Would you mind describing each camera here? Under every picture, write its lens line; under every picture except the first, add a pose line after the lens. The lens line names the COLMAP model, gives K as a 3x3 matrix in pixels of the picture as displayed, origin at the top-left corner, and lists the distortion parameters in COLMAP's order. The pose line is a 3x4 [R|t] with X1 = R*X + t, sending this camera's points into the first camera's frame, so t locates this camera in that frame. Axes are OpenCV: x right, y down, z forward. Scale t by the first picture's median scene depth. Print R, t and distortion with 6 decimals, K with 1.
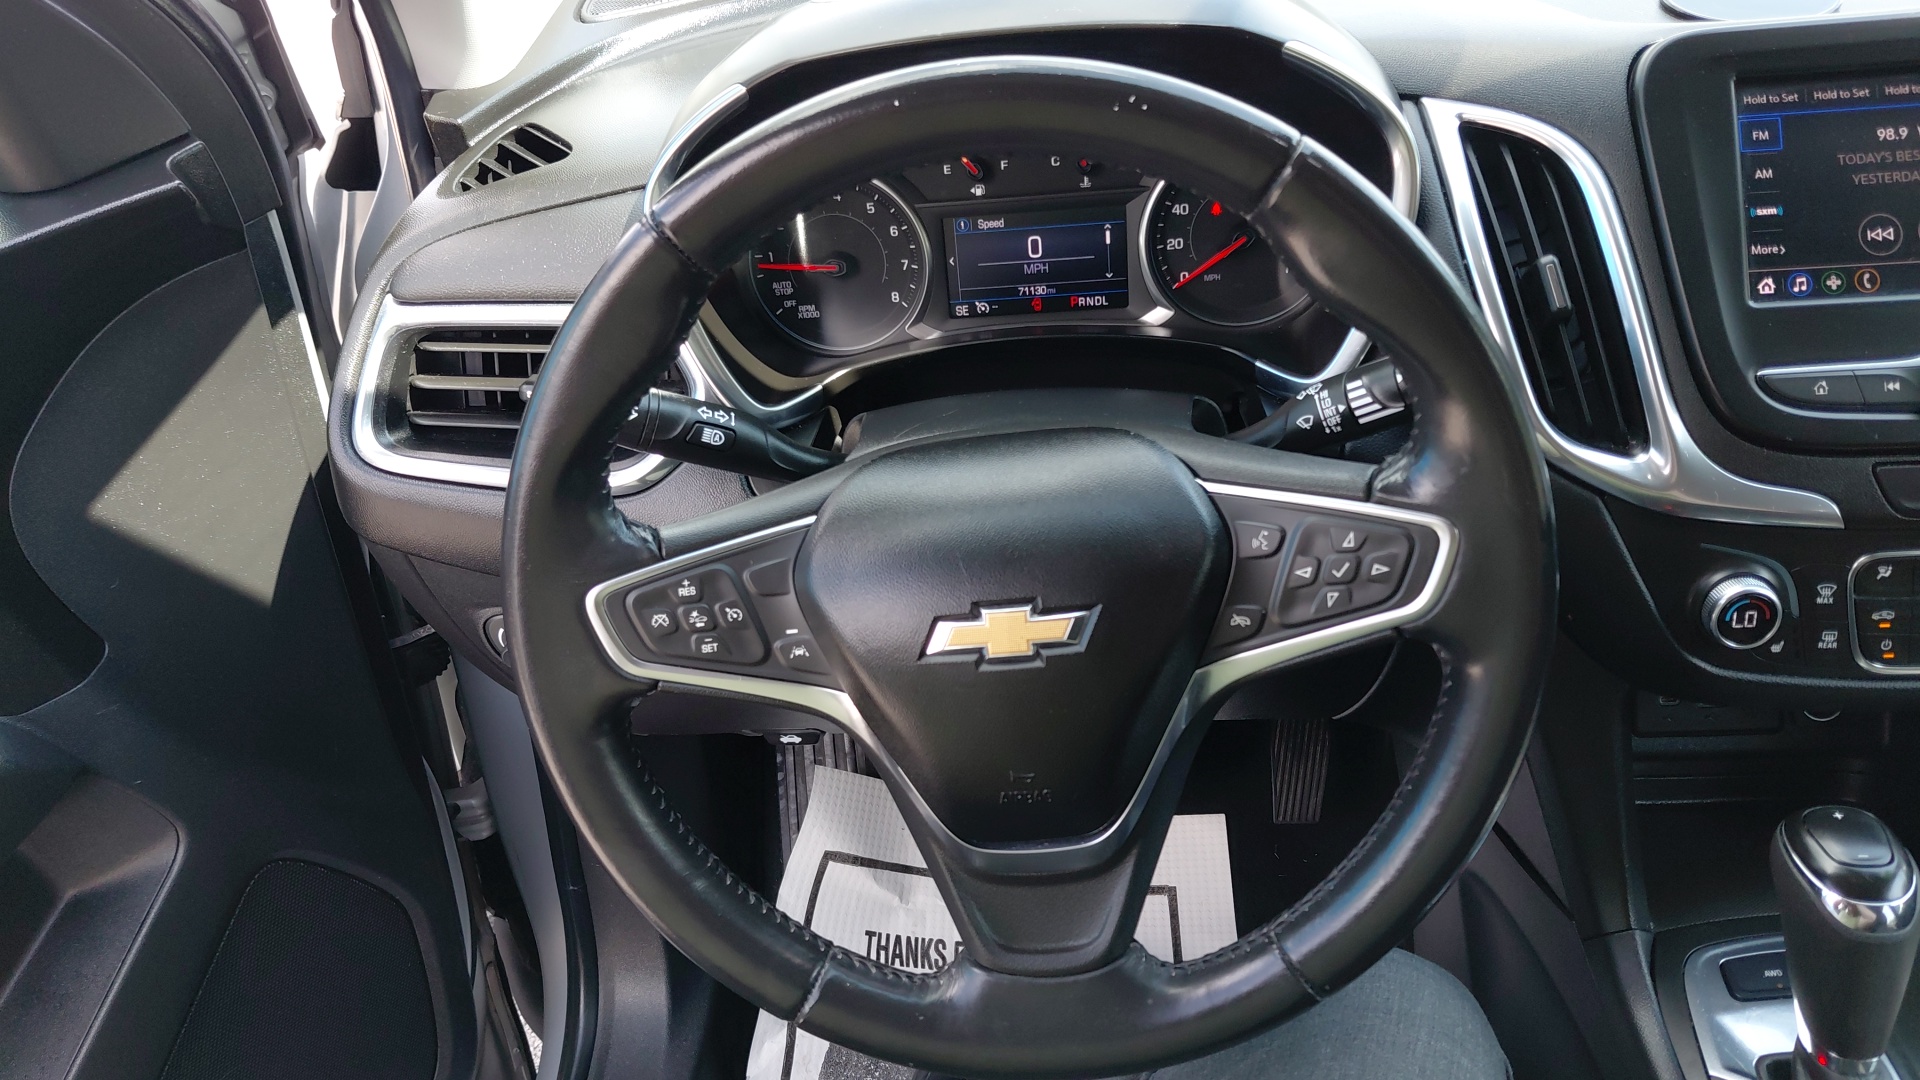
lens RADIAL K [[1407.1, 0, 971.8], [0, 1407.1, 553.8], [0, 0, 1]] dist [0.050293, -0.078820]
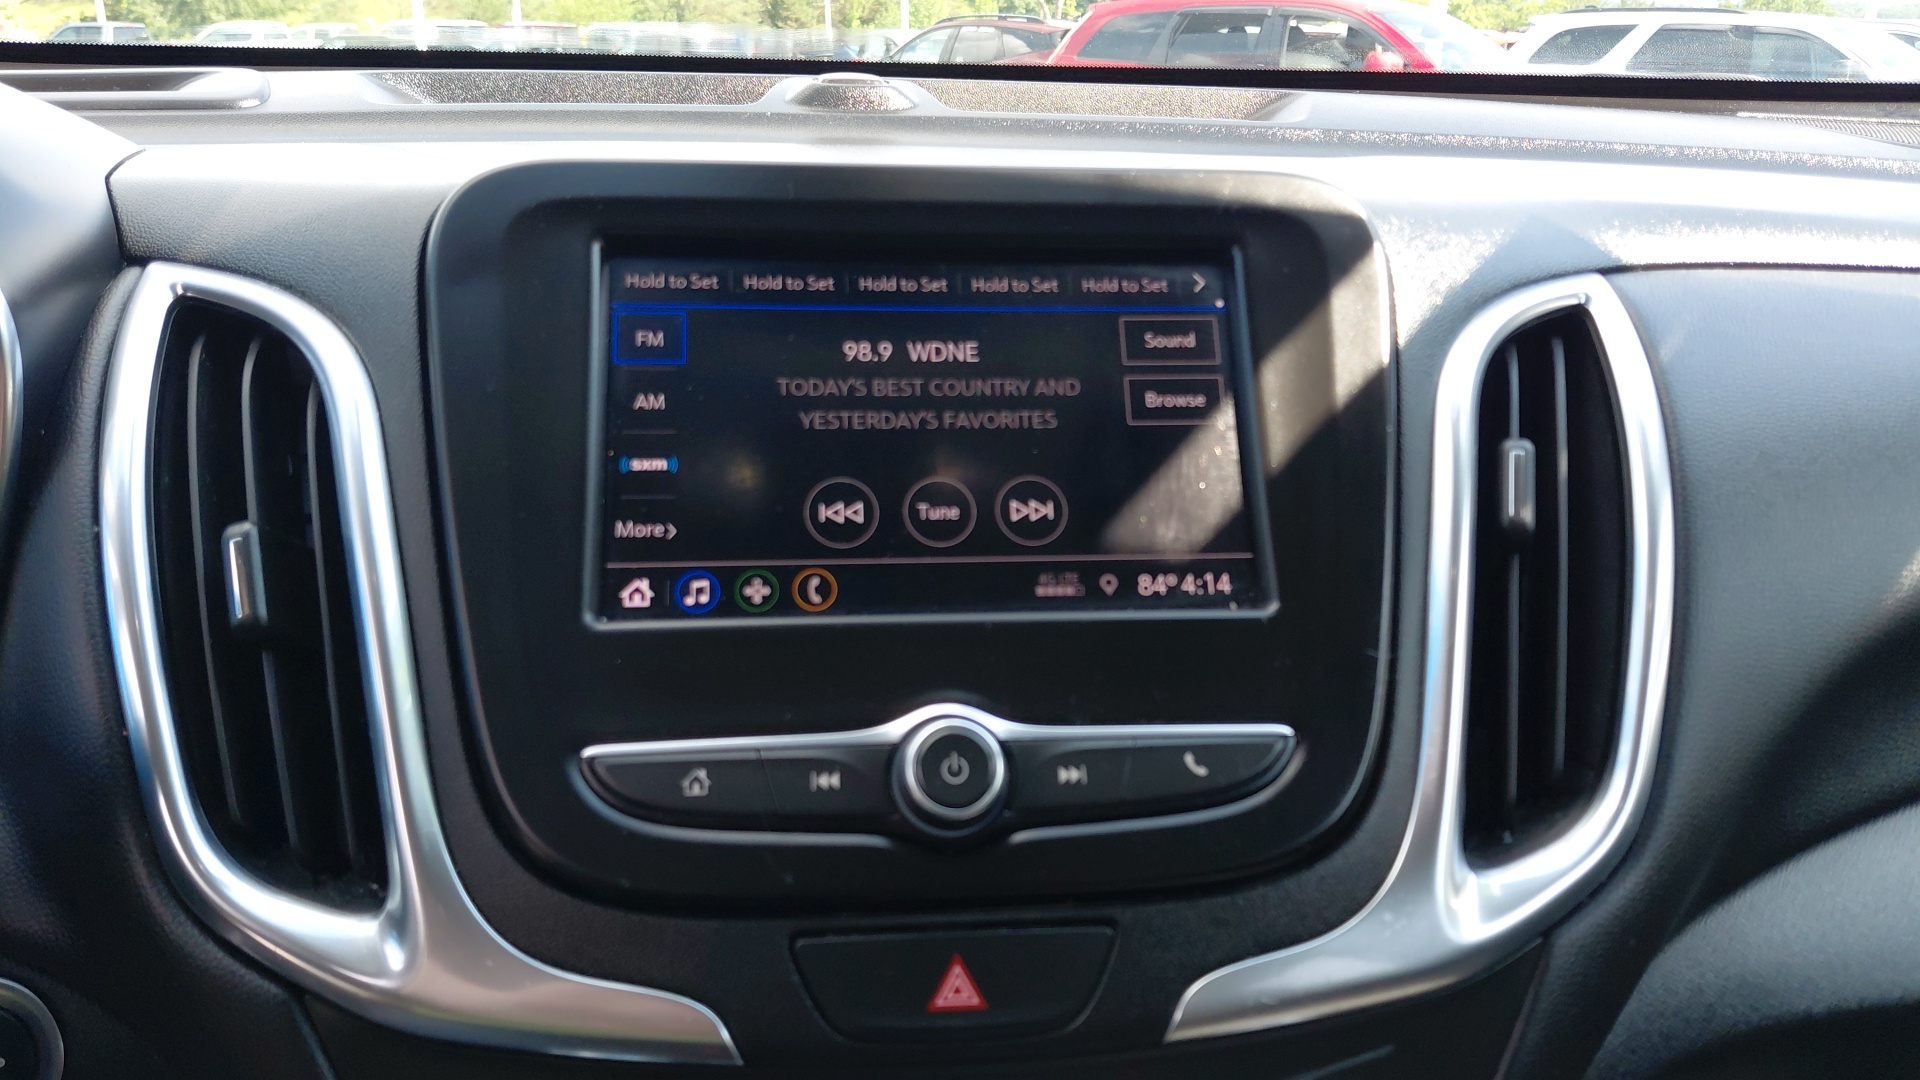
lens RADIAL K [[1407.1, 0, 995.6], [0, 1407.1, 540.1], [0, 0, 1]] dist [0.050293, -0.078820]
pose [[0.976076, 0.049794, 0.211650, 0.502630], [0.007554, 0.965069, -0.261889, -0.055639], [-0.217297, 0.257222, 0.941604, 0.389063]]
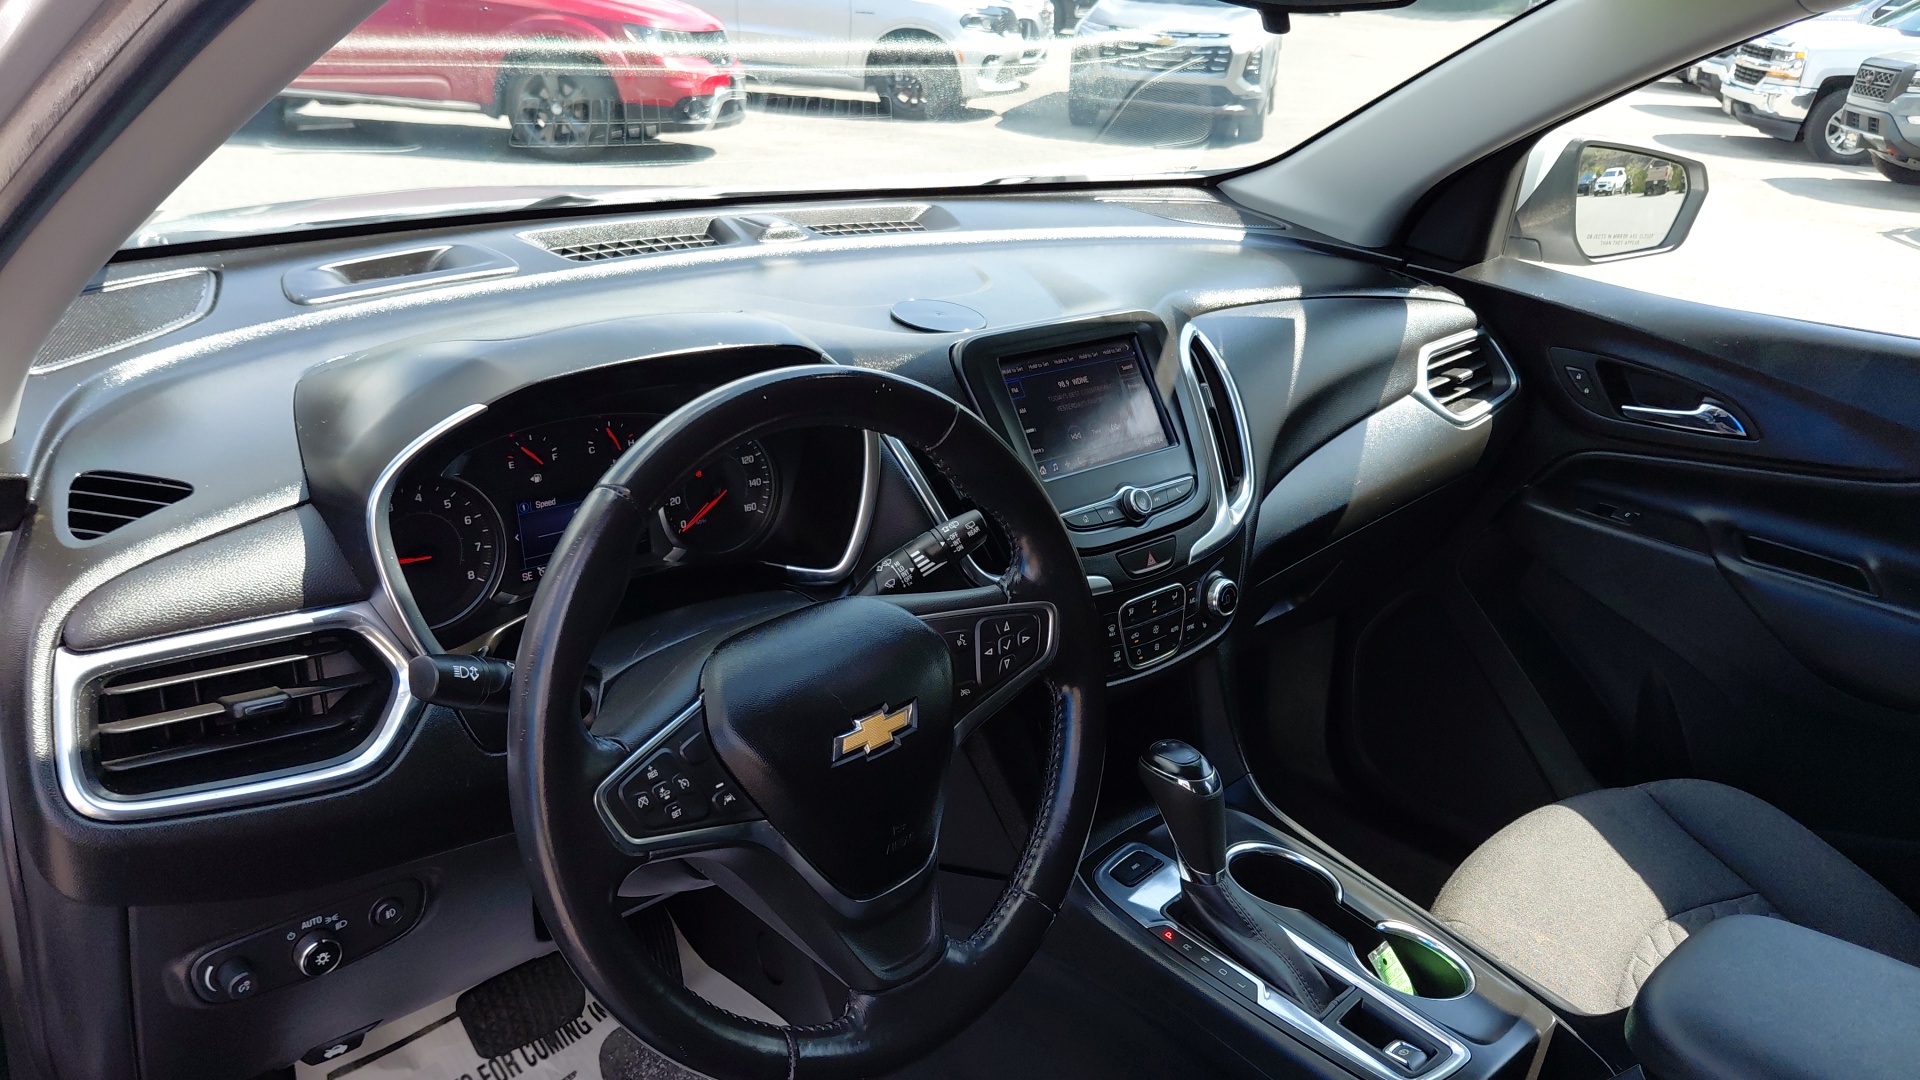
lens RADIAL K [[1407.1, 0, 966.6], [0, 1407.1, 553.8], [0, 0, 1]] dist [0.050293, -0.078820]
pose [[0.671070, -0.153255, 0.725381, -0.687291], [0.298767, 0.951343, -0.075403, 0.013553], [-0.678530, 0.267320, 0.684205, -0.096294]]
